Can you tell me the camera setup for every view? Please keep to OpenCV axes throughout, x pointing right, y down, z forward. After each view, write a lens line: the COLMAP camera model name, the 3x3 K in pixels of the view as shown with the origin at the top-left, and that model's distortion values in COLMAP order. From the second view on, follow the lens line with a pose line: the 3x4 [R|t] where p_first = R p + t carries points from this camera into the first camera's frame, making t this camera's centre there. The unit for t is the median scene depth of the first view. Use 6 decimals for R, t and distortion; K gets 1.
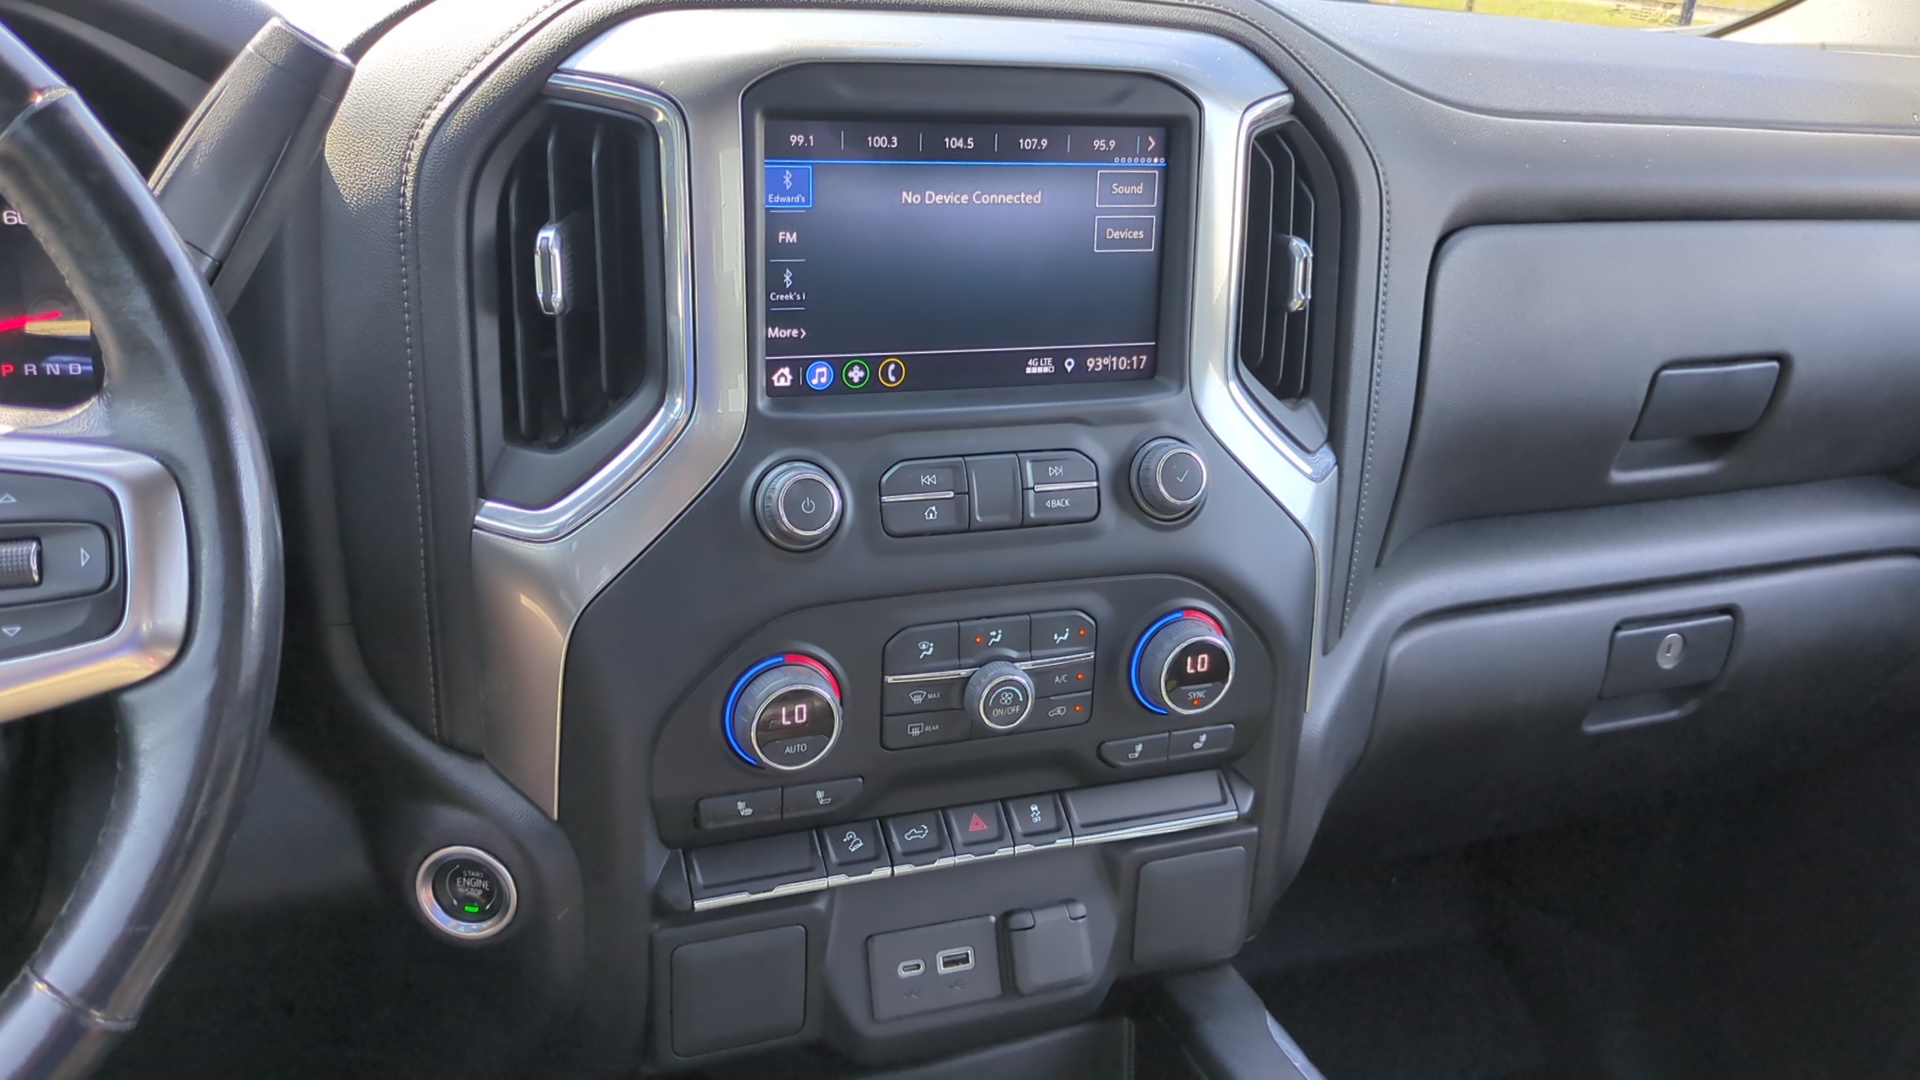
lens RADIAL K [[1584.6, 0, 942.7], [0, 1584.6, 513.9], [0, 0, 1]] dist [0.028684, -0.049035]
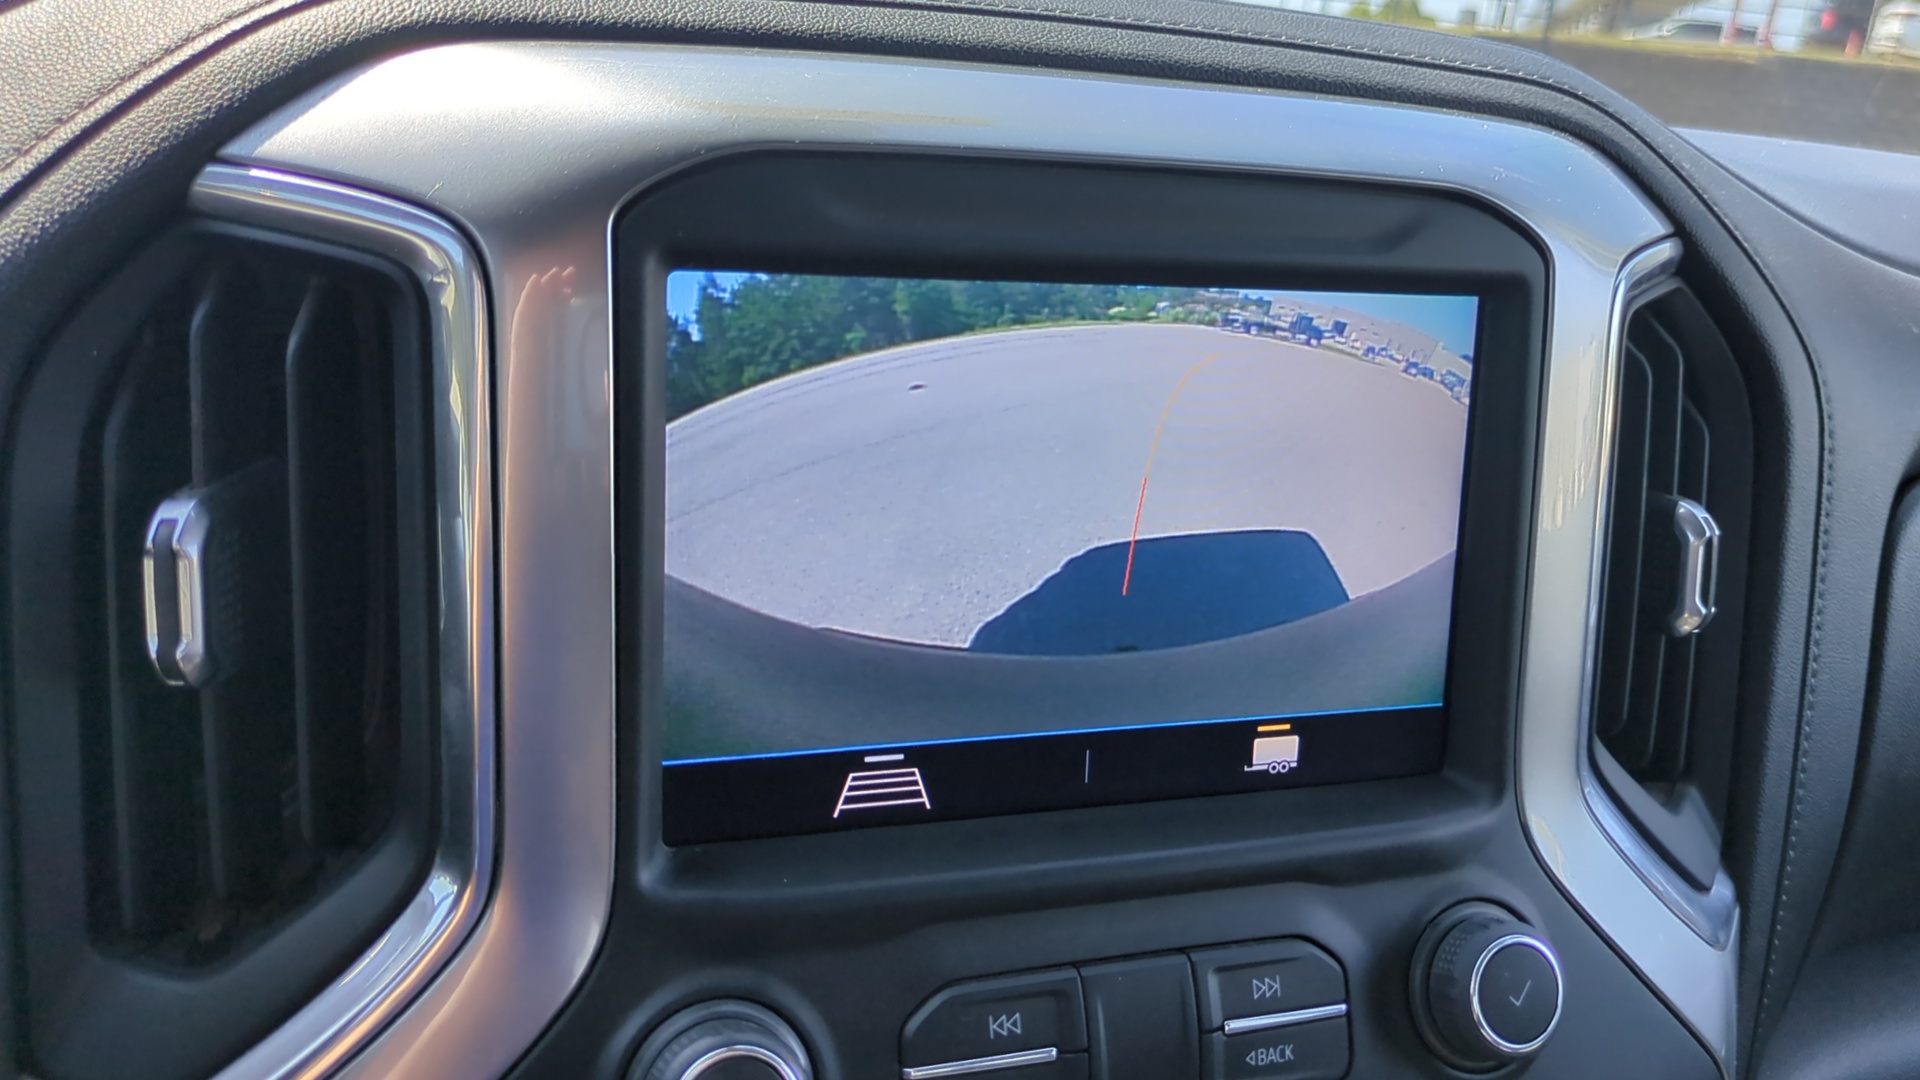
lens RADIAL K [[1584.6, 0, 955.0], [0, 1584.6, 519.9], [0, 0, 1]] dist [0.028684, -0.049035]
pose [[0.999576, 0.017233, -0.023469, -0.014749], [-0.019364, 0.995399, -0.093837, -0.120589], [0.021744, 0.094252, 0.995311, 0.493239]]
